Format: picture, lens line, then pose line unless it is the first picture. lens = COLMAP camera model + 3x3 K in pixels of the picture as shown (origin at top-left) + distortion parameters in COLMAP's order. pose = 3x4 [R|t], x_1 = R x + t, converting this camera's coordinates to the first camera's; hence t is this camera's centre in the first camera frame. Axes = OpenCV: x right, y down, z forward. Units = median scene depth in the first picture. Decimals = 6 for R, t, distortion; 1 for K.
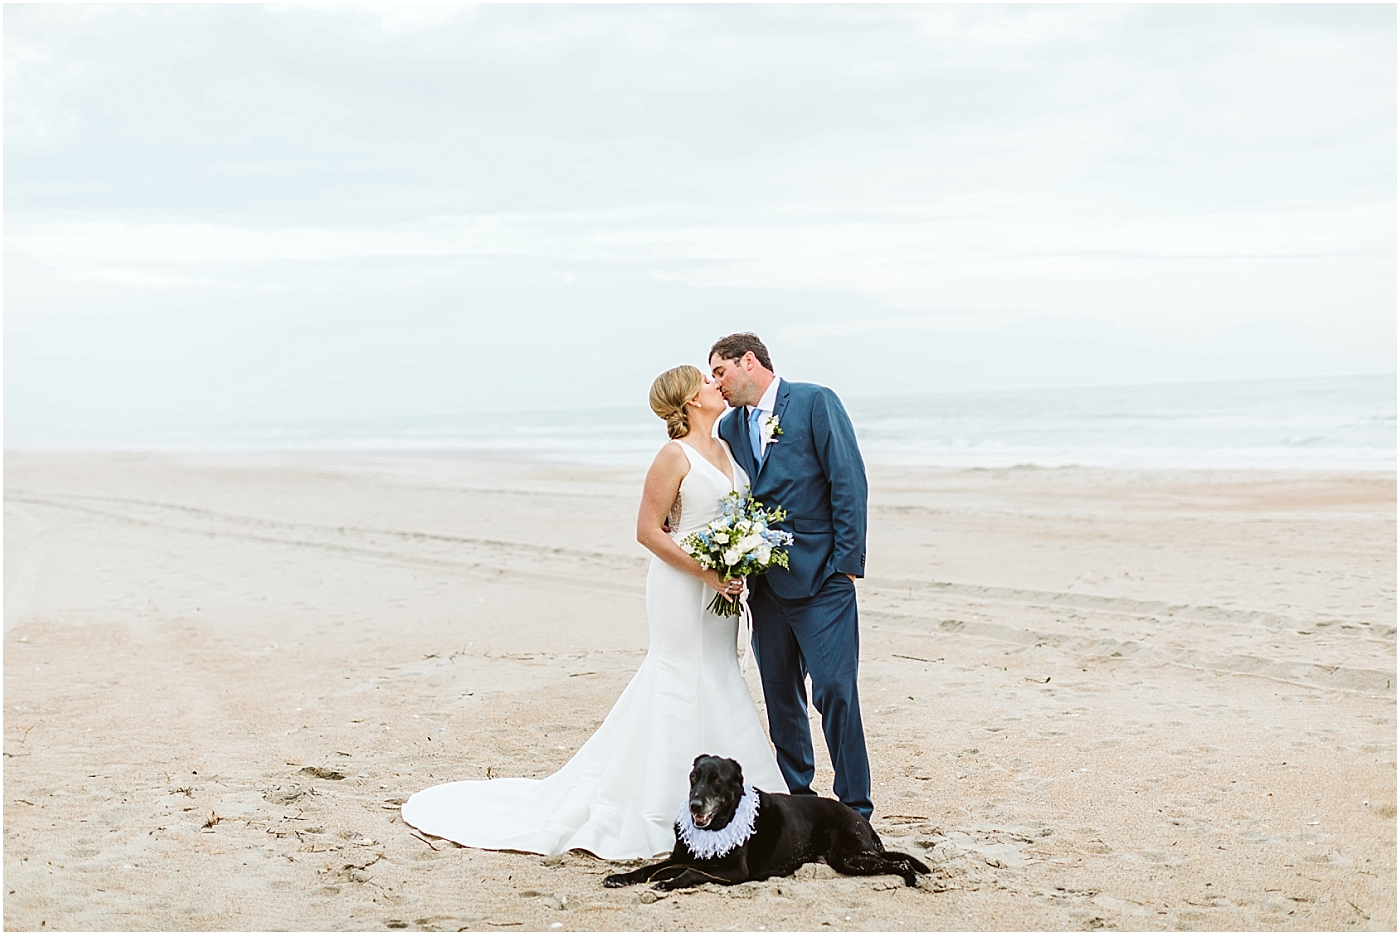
lens RADIAL K [[2108.9, 0, 700.0], [0, 2108.9, 467.5], [0, 0, 1]] dist [0.004771, 0.076665]
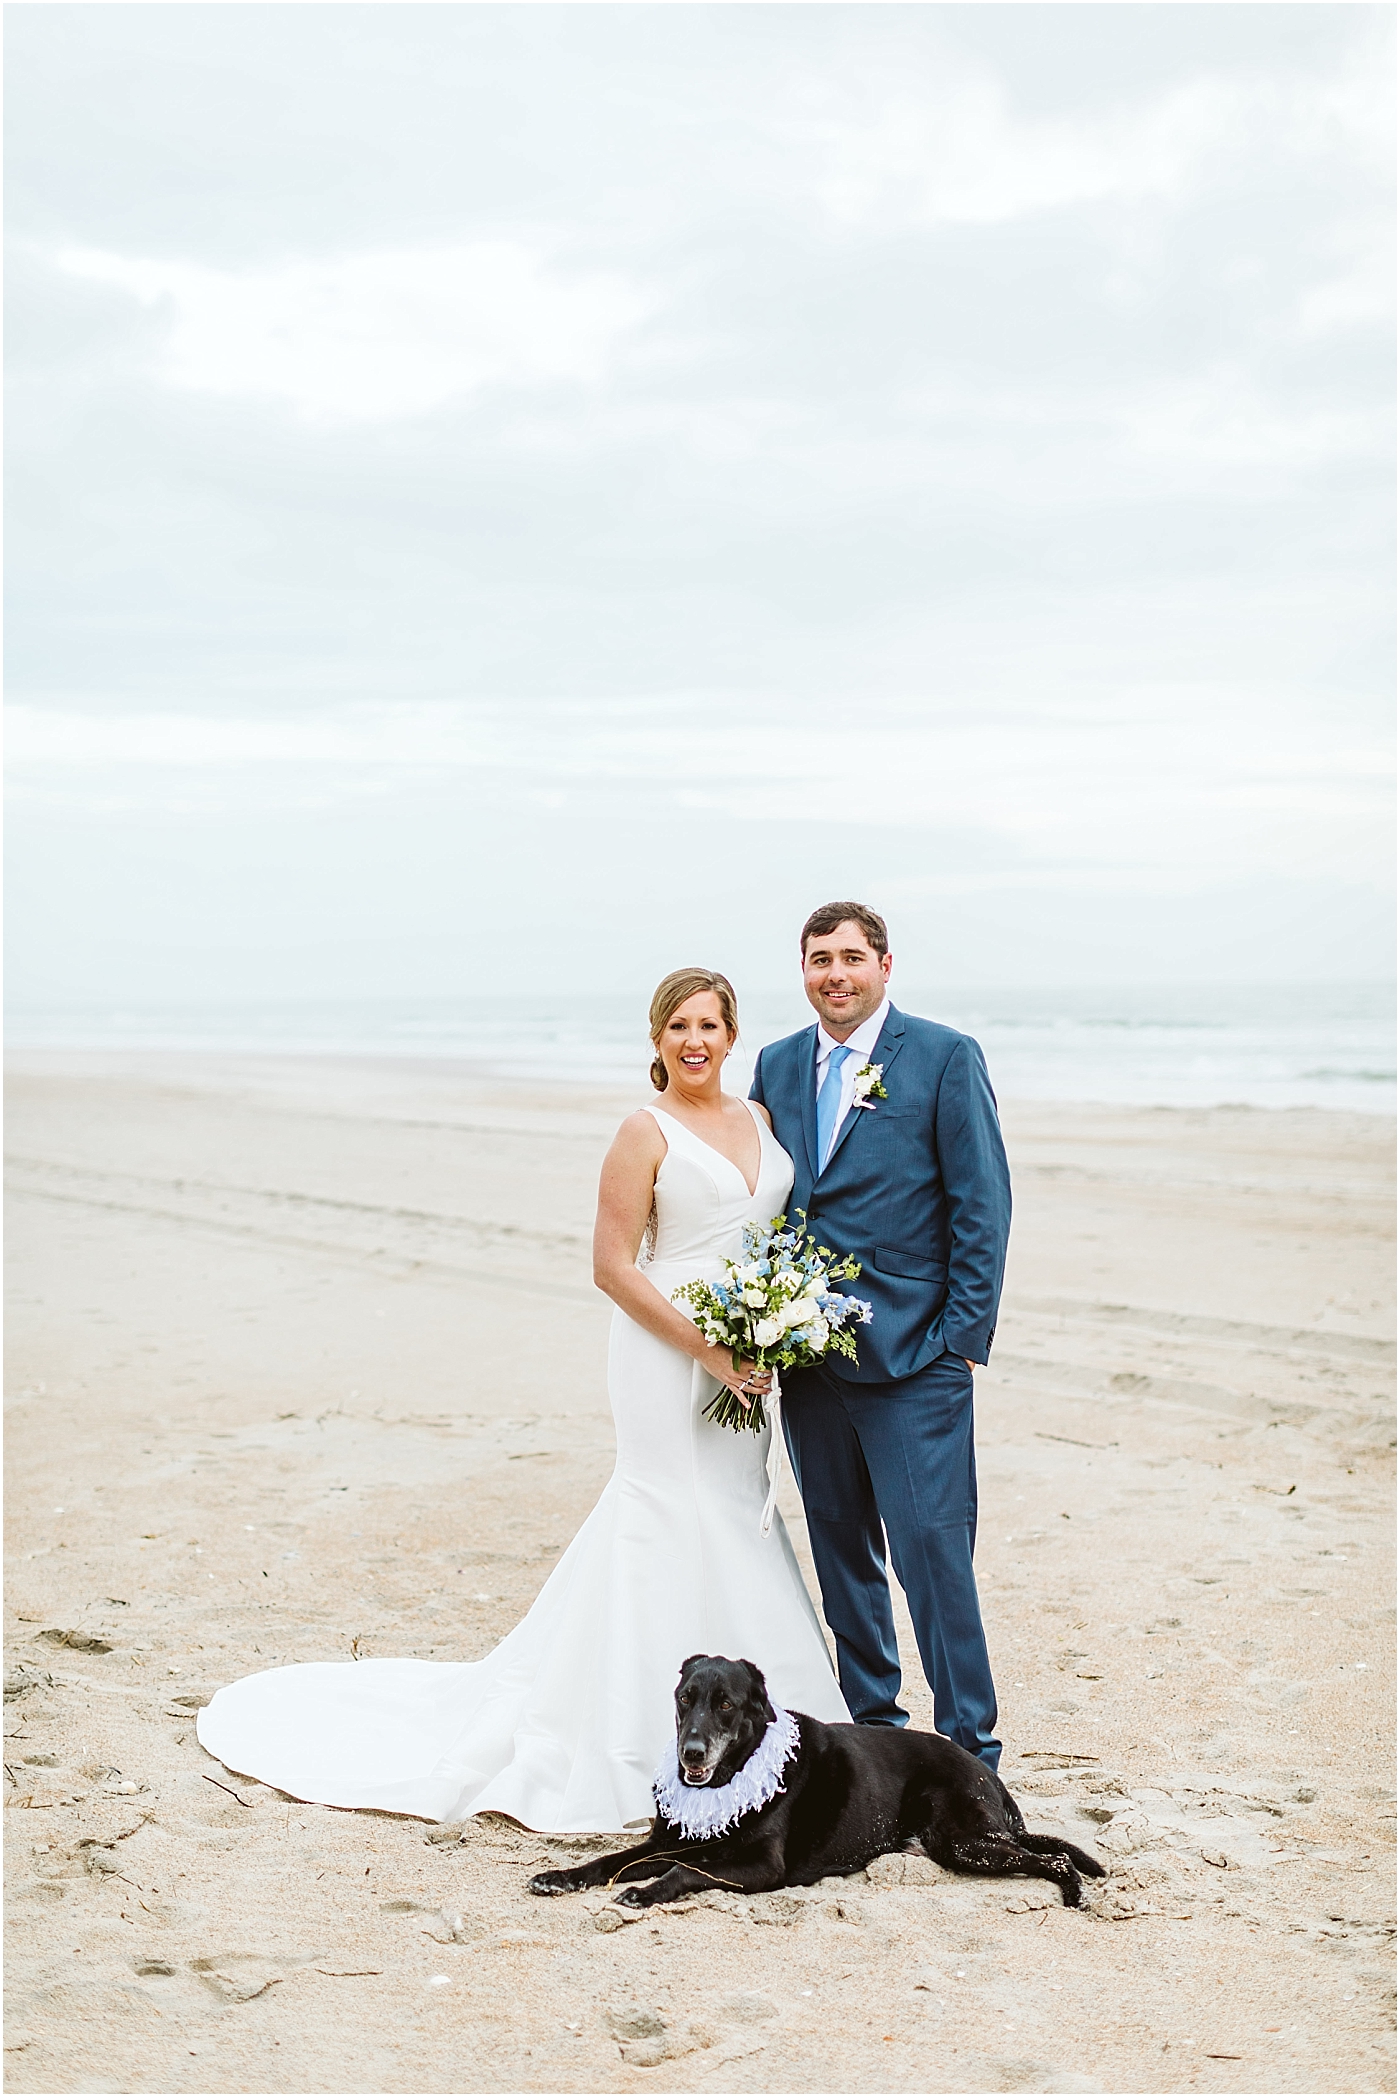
lens RADIAL K [[3158.9, 0, 699.2], [0, 3158.9, 1110.6], [0, 0, 1]] dist [0.004771, 0.076665]
pose [[0.999621, 0.024437, -0.012659, 0.004017], [-0.024340, 0.999674, 0.007736, -0.015140], [0.012844, -0.007424, 0.999890, 0.115665]]
